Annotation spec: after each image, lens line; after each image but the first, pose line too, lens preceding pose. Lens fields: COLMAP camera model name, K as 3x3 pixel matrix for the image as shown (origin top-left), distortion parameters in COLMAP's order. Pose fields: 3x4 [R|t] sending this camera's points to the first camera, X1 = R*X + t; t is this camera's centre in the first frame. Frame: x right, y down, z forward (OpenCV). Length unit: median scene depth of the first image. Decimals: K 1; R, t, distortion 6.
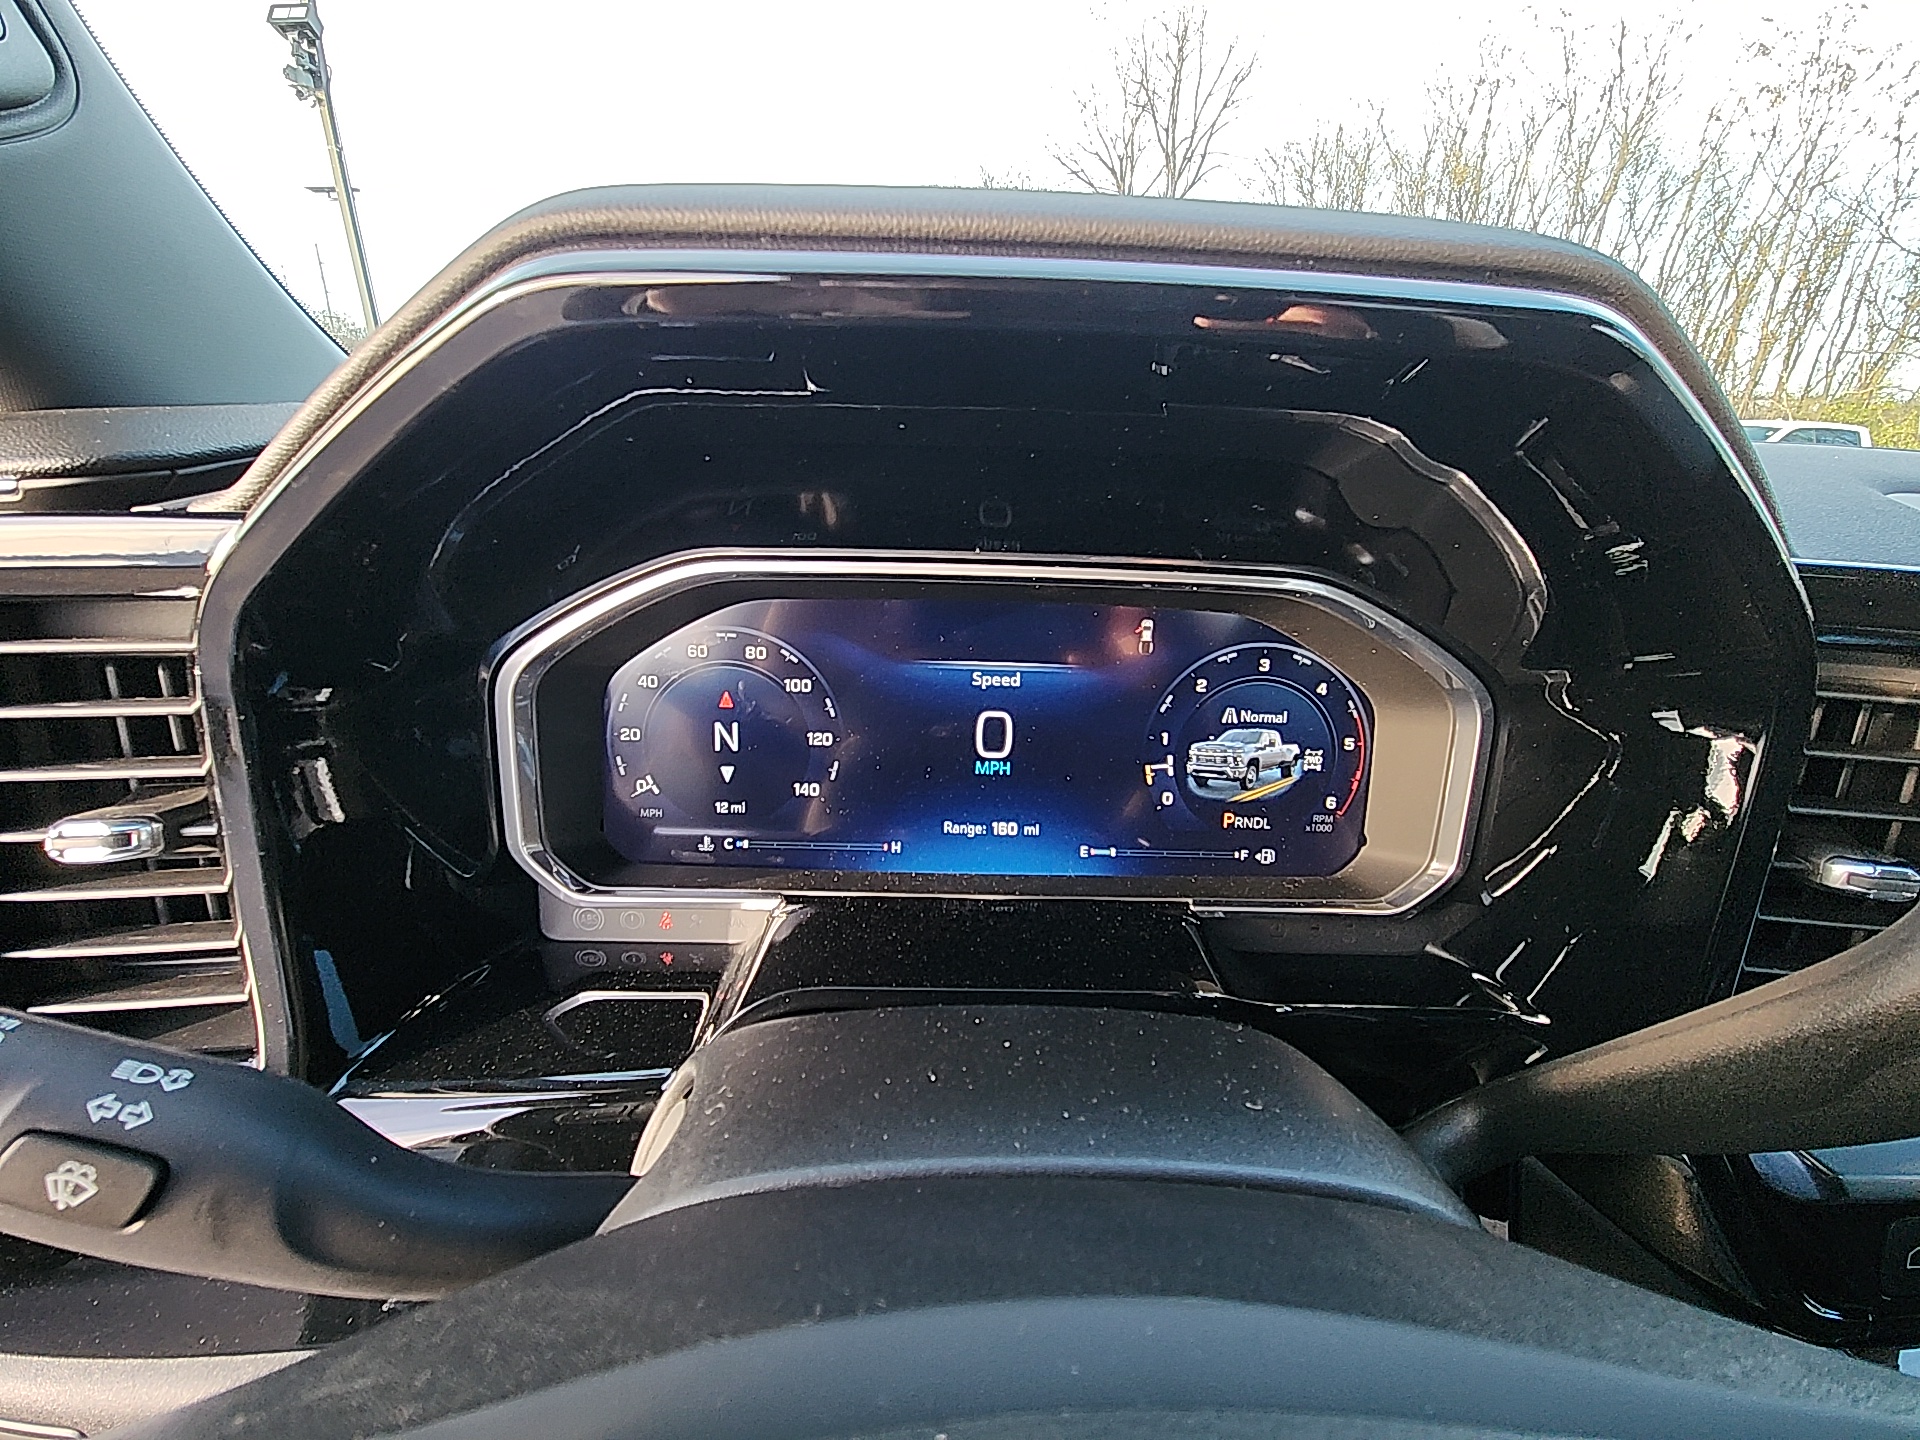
lens RADIAL K [[774.4, 0, 938.7], [0, 774.4, 705.9], [0, 0, 1]] dist [0.012032, -0.009744]
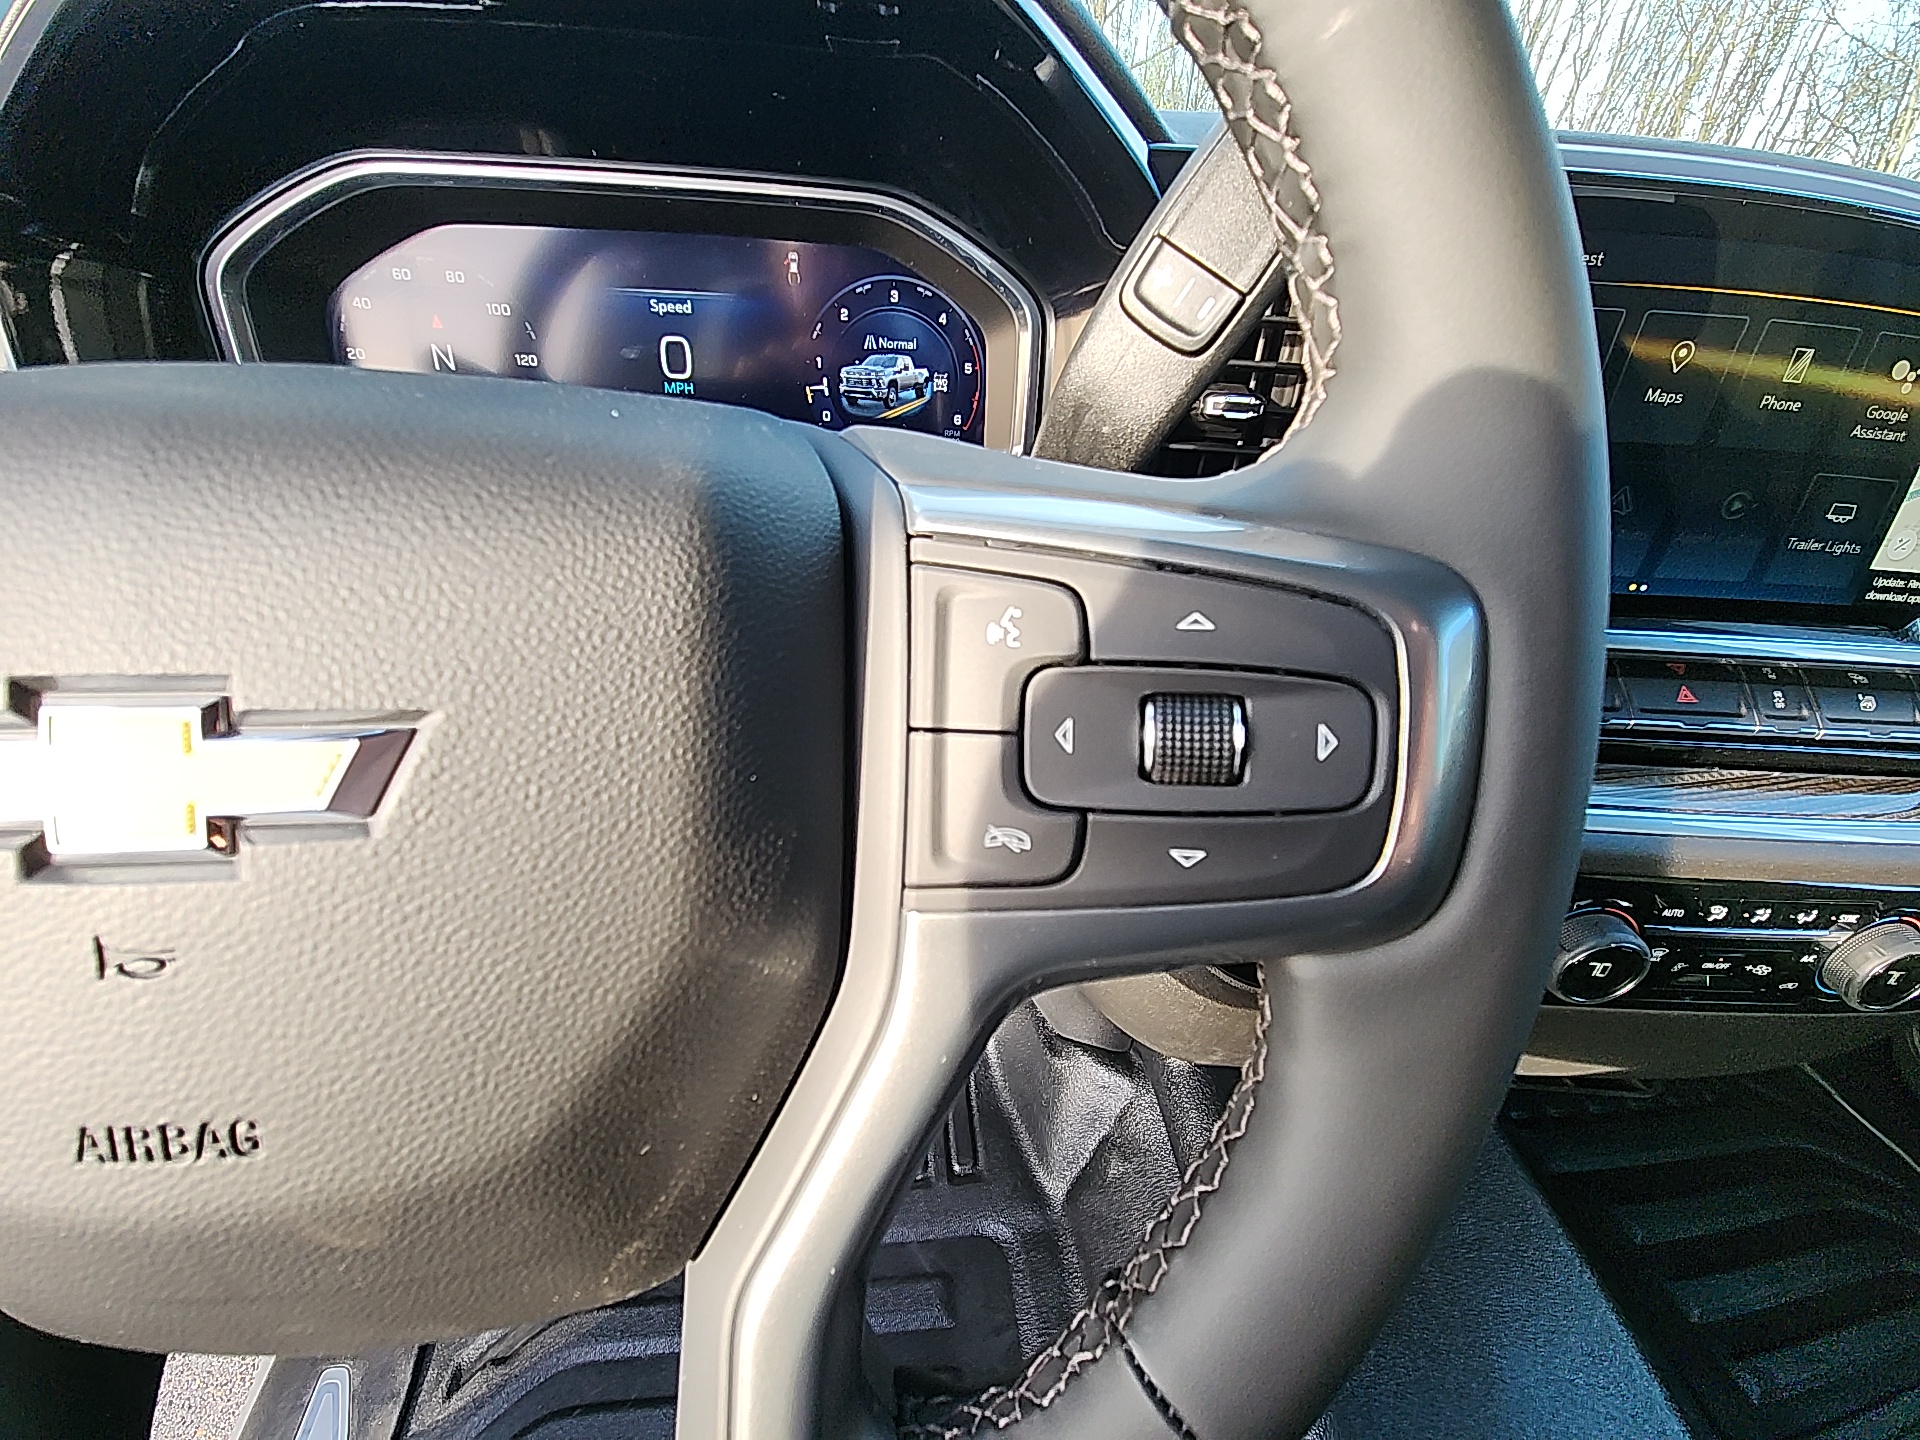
lens RADIAL K [[759.1, 0, 960.0], [0, 759.1, 706.7], [0, 0, 1]] dist [0.002298, -0.002654]
pose [[0.995786, -0.035696, 0.084476, 0.392937], [0.015950, 0.974512, 0.223768, 0.309795], [-0.090310, -0.221477, 0.970975, -0.321736]]
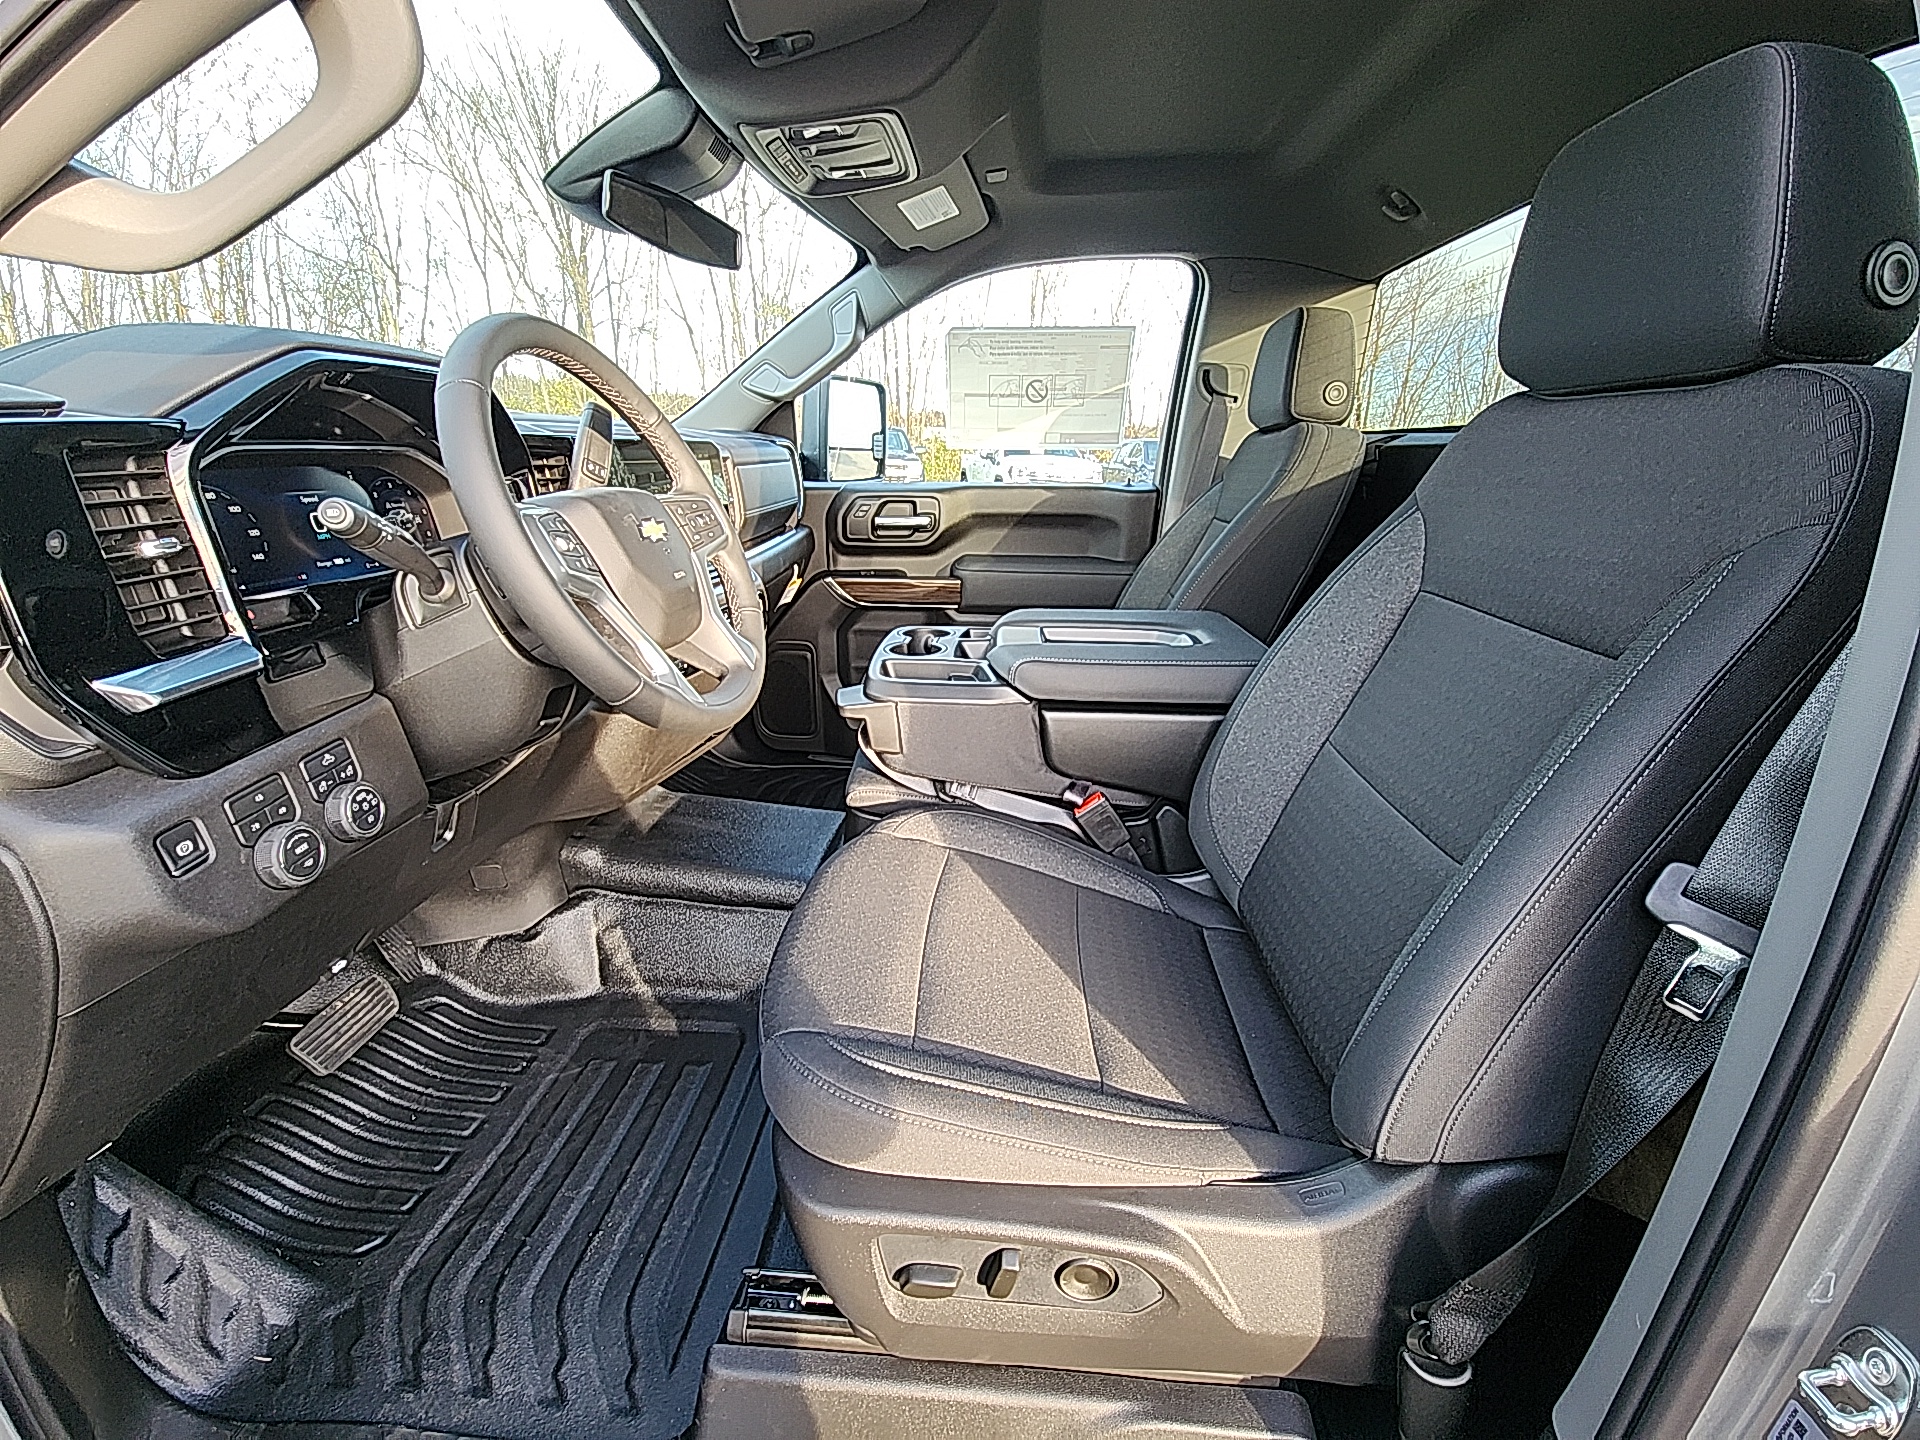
lens RADIAL K [[774.4, 0, 951.4], [0, 774.4, 709.5], [0, 0, 1]] dist [0.012032, -0.009744]
pose [[0.090168, -0.342281, 0.935261, -2.227110], [0.315082, 0.900655, 0.299239, 0.461993], [-0.944771, 0.267702, 0.189057, -1.185401]]
